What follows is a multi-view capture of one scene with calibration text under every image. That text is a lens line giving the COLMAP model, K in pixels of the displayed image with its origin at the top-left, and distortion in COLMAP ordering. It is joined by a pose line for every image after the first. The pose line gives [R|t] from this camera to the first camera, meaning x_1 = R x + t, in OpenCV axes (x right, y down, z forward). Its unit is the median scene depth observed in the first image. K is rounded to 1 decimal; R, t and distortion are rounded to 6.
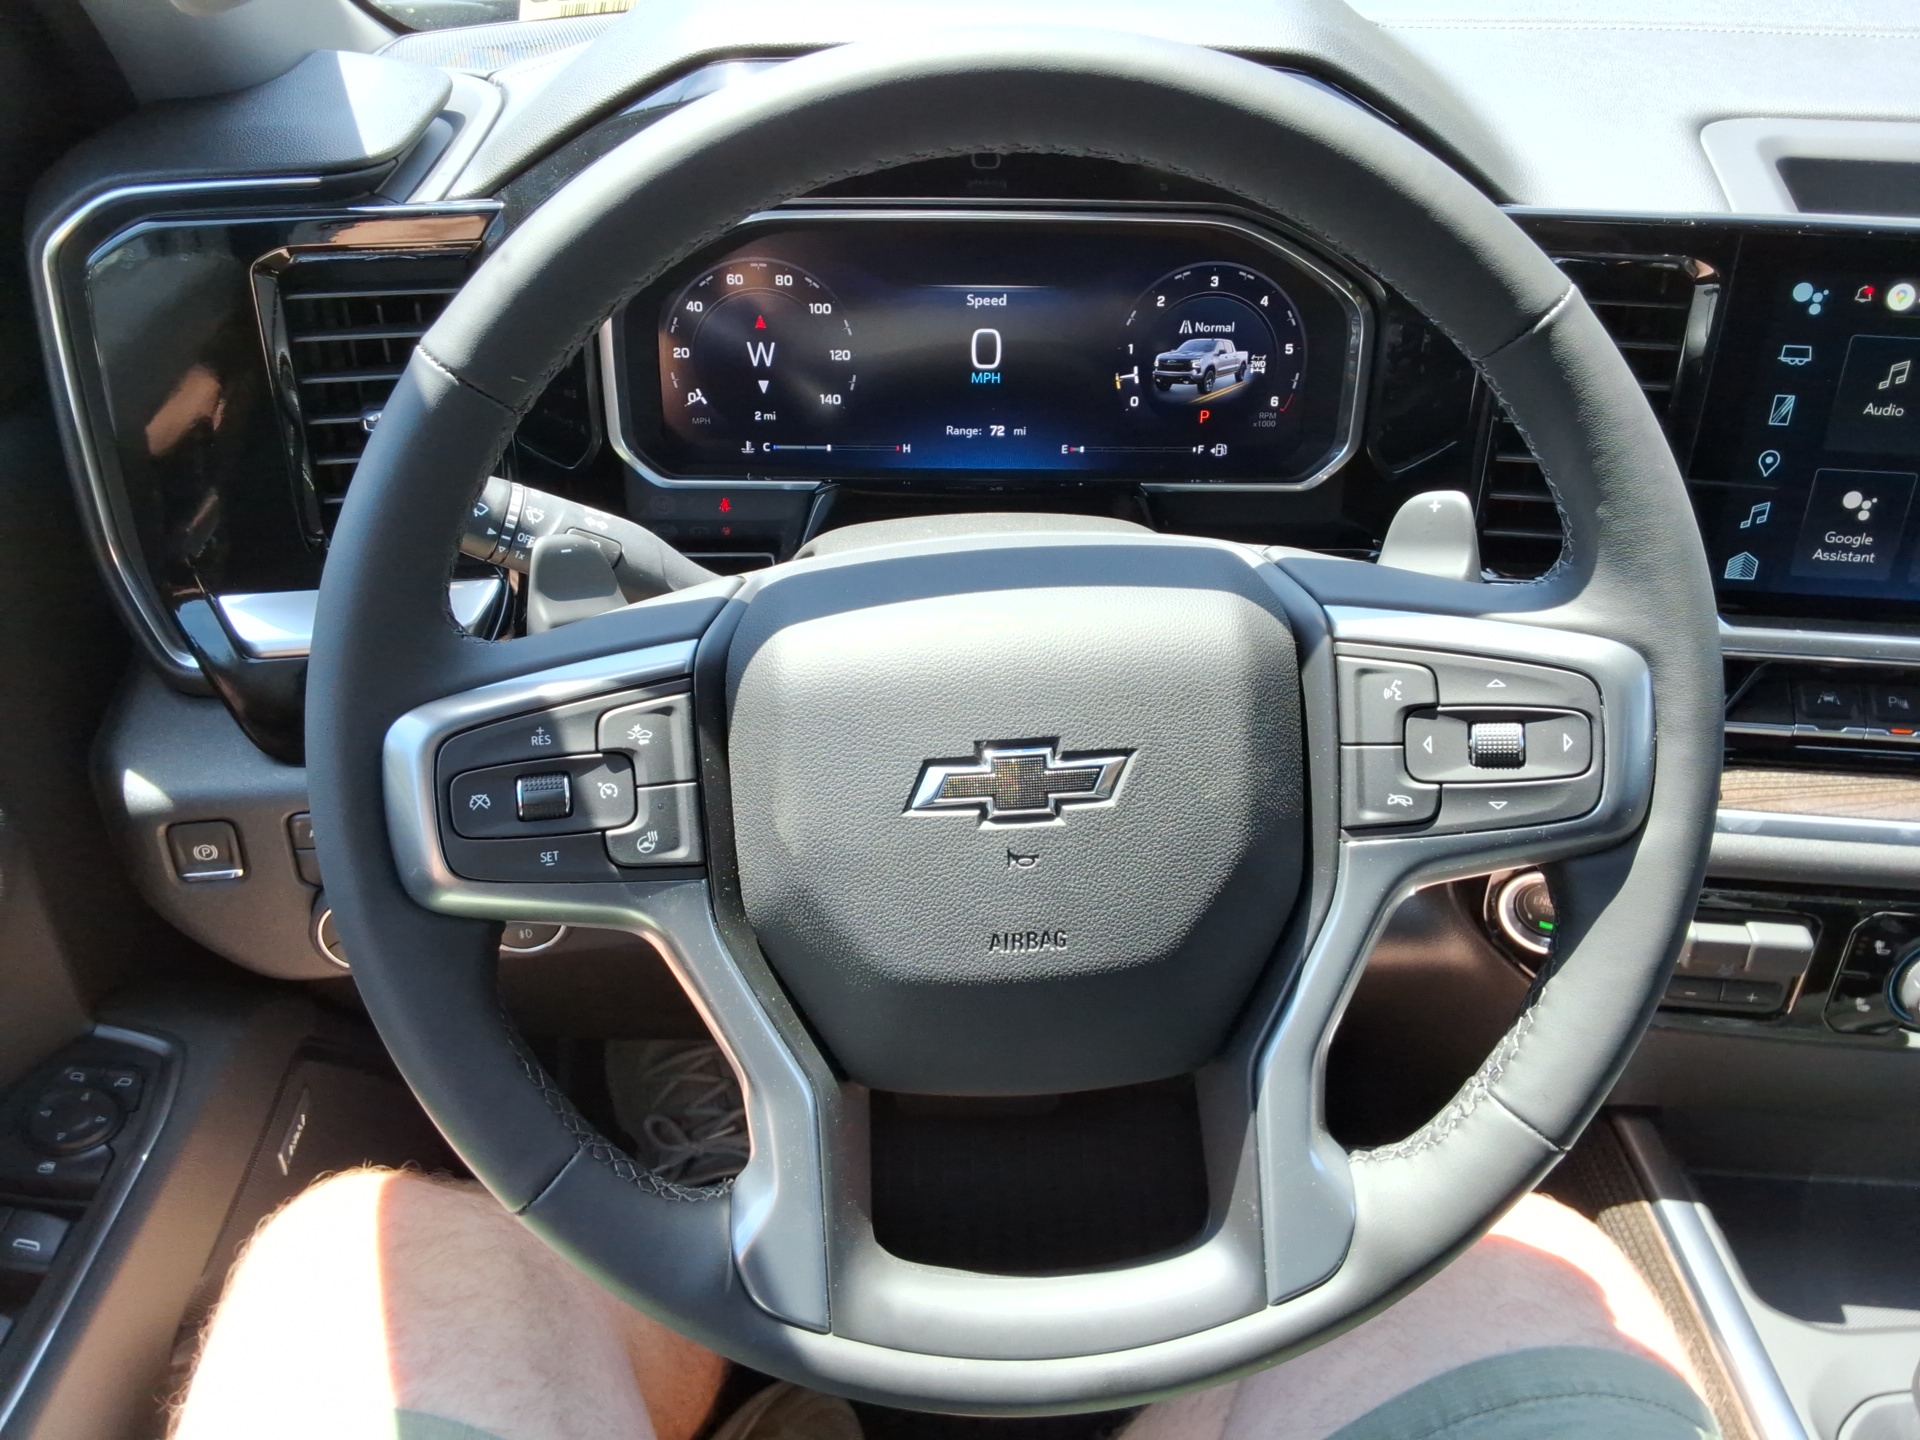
lens RADIAL K [[1521.4, 0, 967.2], [0, 1521.4, 722.1], [0, 0, 1]] dist [0.131229, -0.212285]
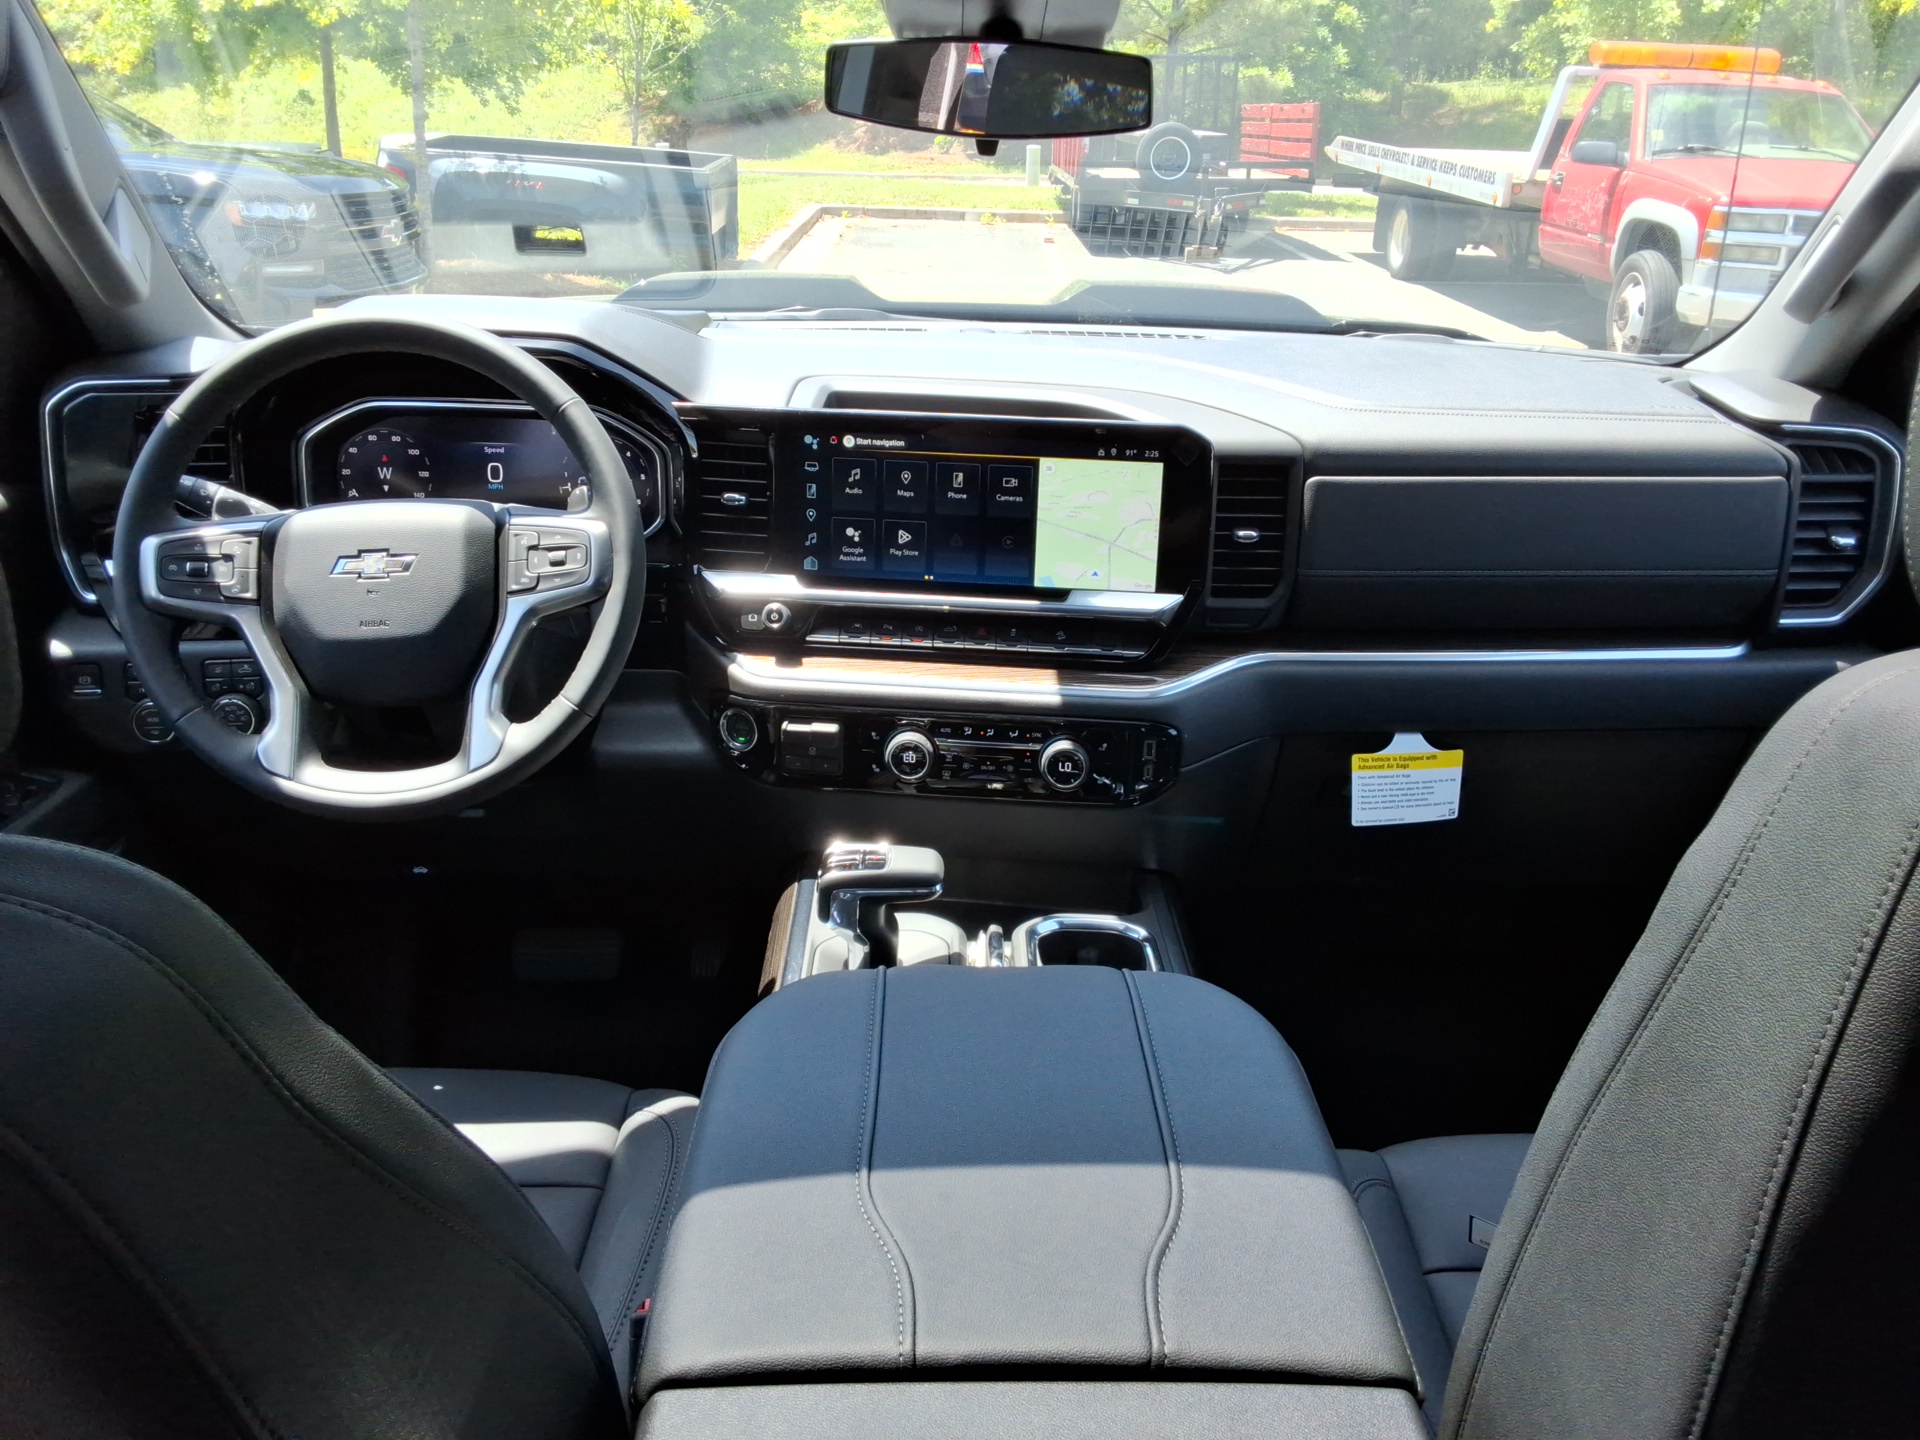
lens RADIAL K [[1521.4, 0, 967.2], [0, 1521.4, 722.1], [0, 0, 1]] dist [0.131229, -0.212285]
pose [[0.999910, 0.013362, 0.001464, 1.047084], [-0.012691, 0.974320, -0.224810, 0.881431], [-0.004430, 0.224771, 0.974402, -1.558231]]
